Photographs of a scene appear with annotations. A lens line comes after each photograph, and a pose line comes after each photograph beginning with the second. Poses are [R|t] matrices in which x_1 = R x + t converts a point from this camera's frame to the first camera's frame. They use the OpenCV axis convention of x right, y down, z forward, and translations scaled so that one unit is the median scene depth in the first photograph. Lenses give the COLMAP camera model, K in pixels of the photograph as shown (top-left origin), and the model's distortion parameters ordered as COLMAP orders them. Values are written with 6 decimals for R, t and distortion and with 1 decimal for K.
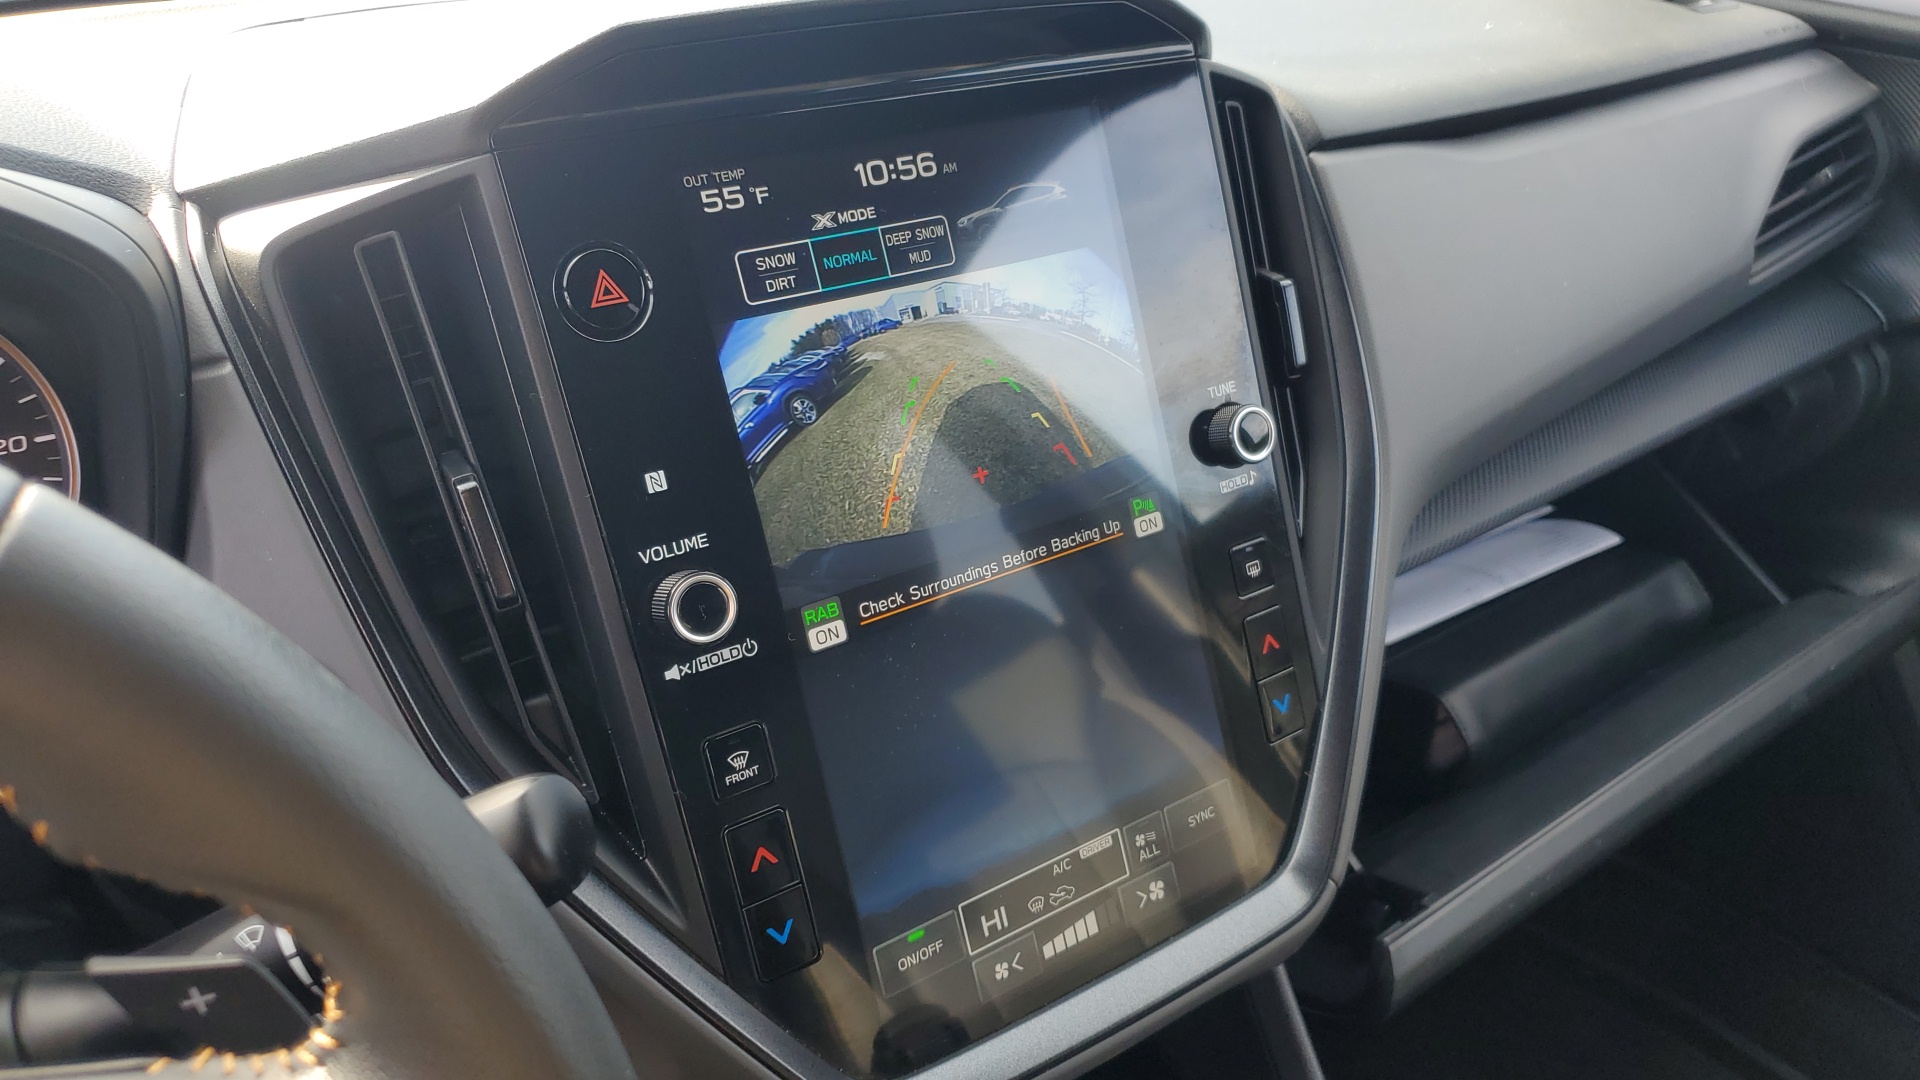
lens RADIAL K [[1470.8, 0, 970.9], [0, 1470.8, 551.7], [0, 0, 1]] dist [0.043952, -0.015720]
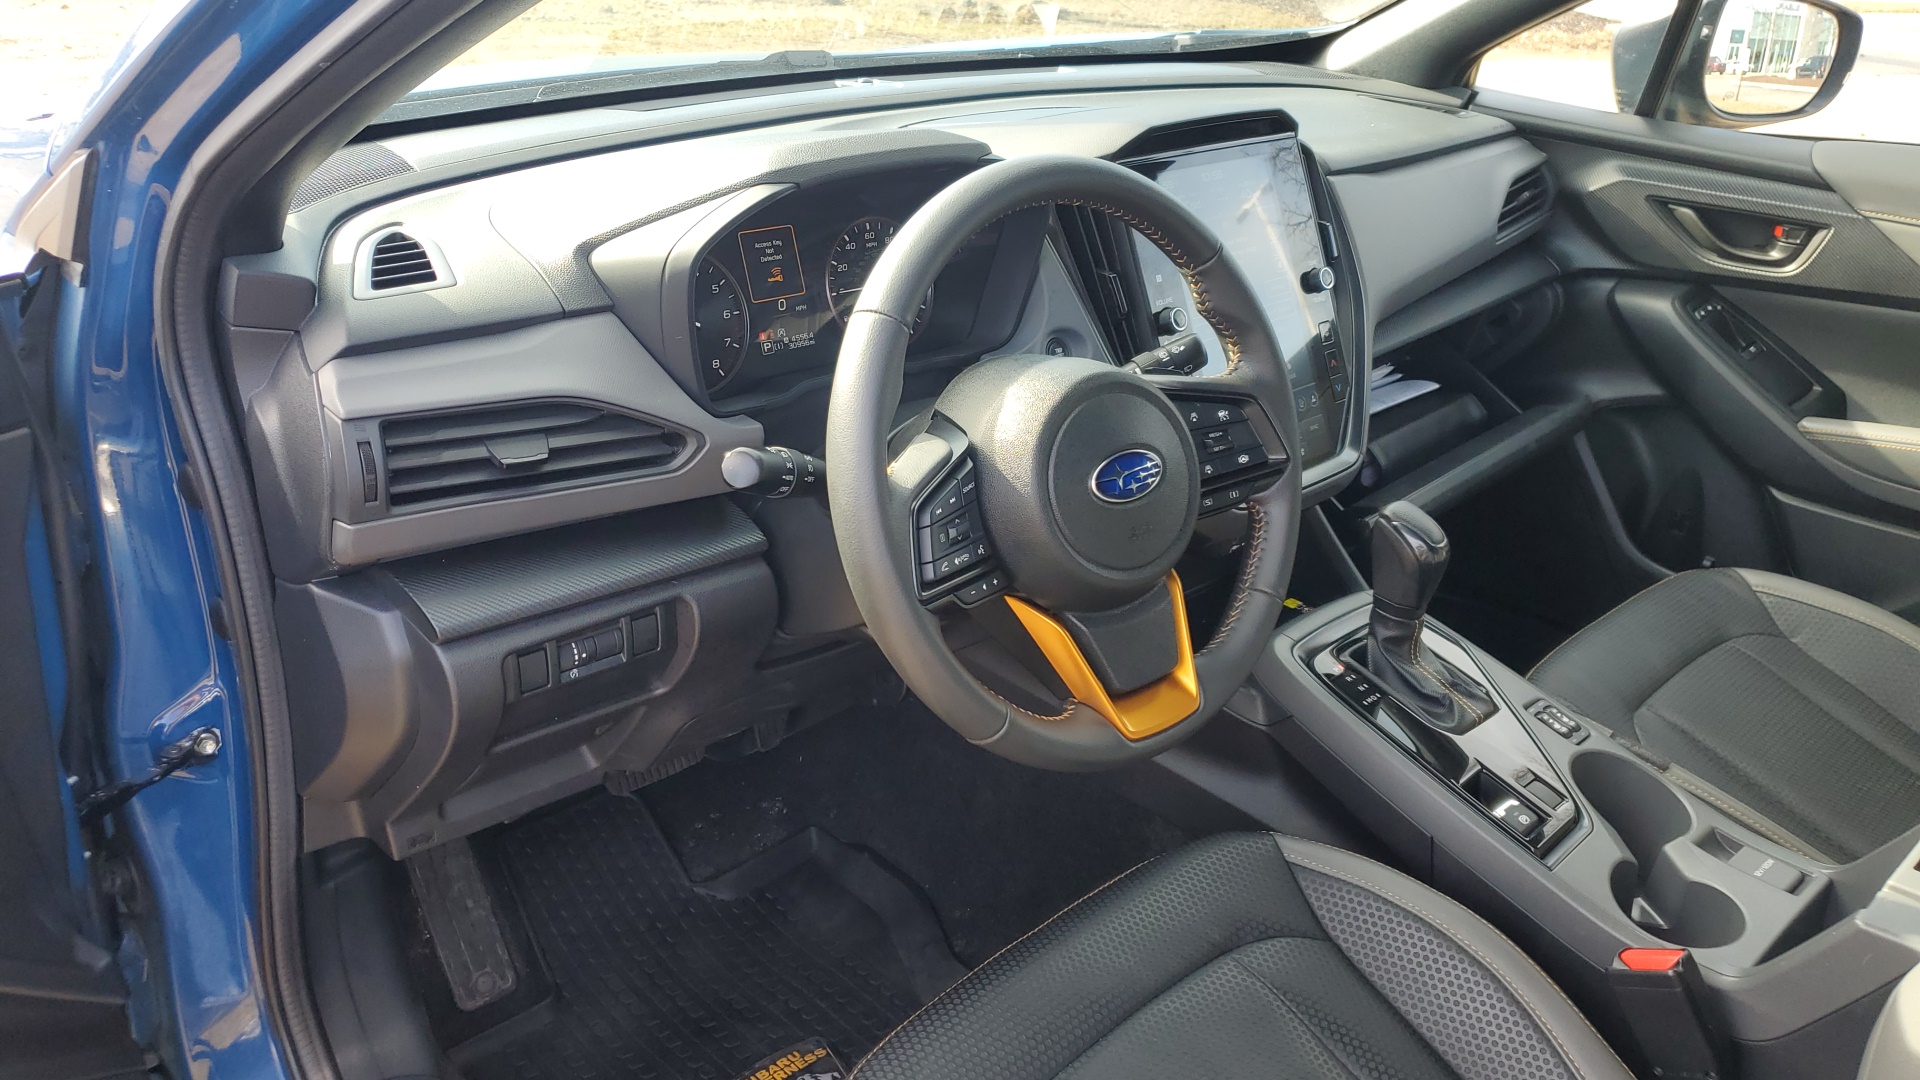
lens RADIAL K [[1470.8, 0, 949.9], [0, 1470.8, 542.5], [0, 0, 1]] dist [0.043952, -0.015720]
pose [[0.989941, -0.039760, 0.135779, -0.871264], [0.048320, 0.997008, -0.060337, 0.528298], [-0.132974, 0.066291, 0.988900, -1.512804]]
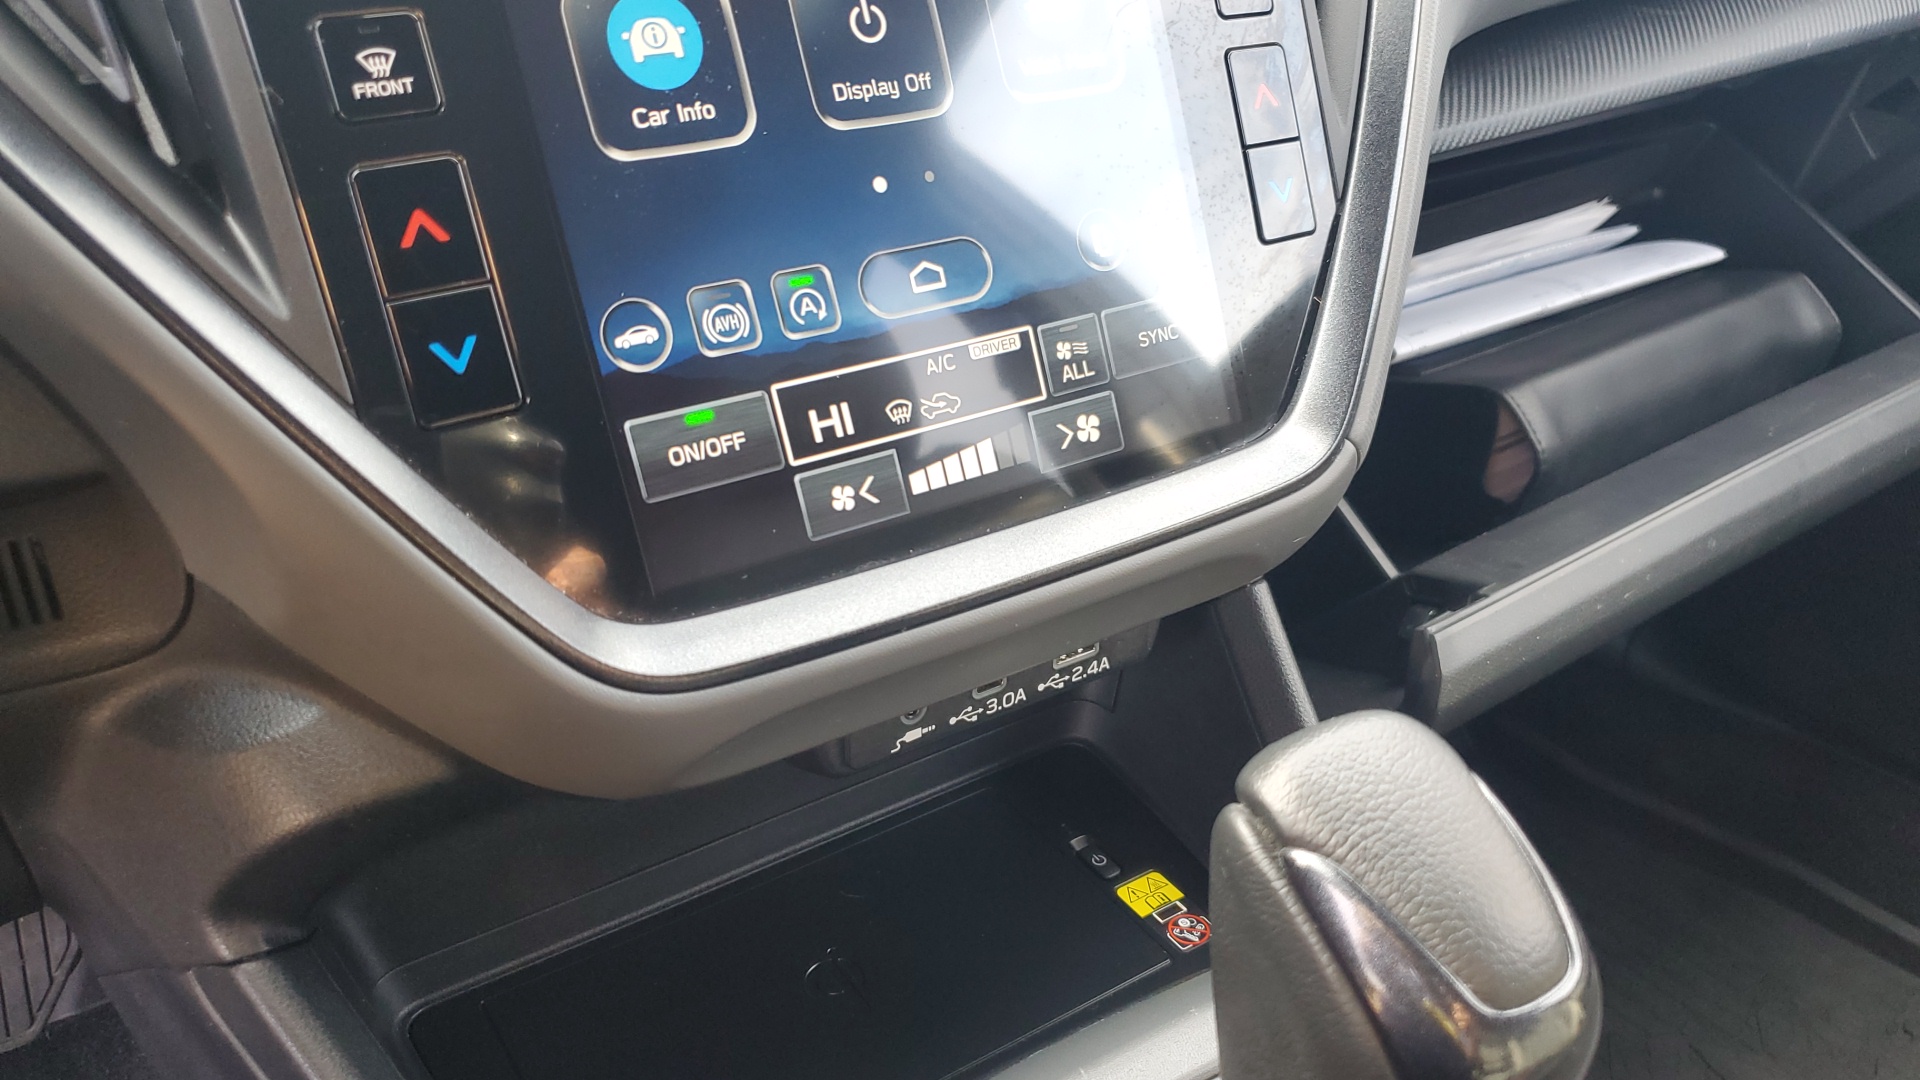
lens RADIAL K [[1470.8, 0, 966.7], [0, 1470.8, 532.0], [0, 0, 1]] dist [0.043952, -0.015720]
pose [[0.999348, -0.000843, -0.036104, 0.094328], [0.000555, 0.999968, -0.007986, 0.284894], [0.036109, 0.007960, 0.999316, 0.315299]]
